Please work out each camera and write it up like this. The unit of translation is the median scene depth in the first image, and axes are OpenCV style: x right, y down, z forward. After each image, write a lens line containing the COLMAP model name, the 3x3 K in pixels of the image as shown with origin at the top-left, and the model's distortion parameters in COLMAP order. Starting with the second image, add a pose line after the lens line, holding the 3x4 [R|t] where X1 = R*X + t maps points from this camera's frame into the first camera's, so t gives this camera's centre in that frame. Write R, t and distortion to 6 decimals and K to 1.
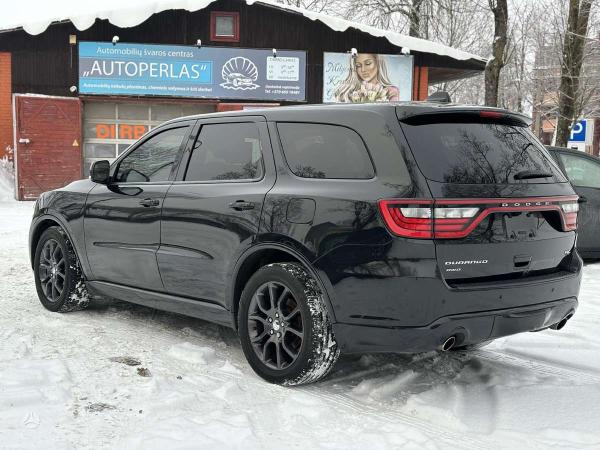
lens RADIAL K [[889.6, 0, 298.6], [0, 889.6, 225.3], [0, 0, 1]] dist [0.251908, -1.021294]
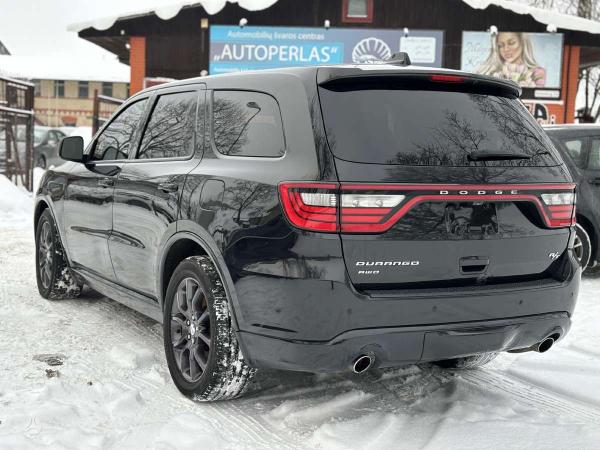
lens RADIAL K [[889.6, 0, 298.6], [0, 889.6, 225.3], [0, 0, 1]] dist [0.251908, -1.021294]
pose [[0.979563, 0.028822, -0.199064, 0.225017], [-0.026348, 0.999539, 0.015065, -0.002036], [0.199407, -0.009513, 0.979871, 0.175861]]
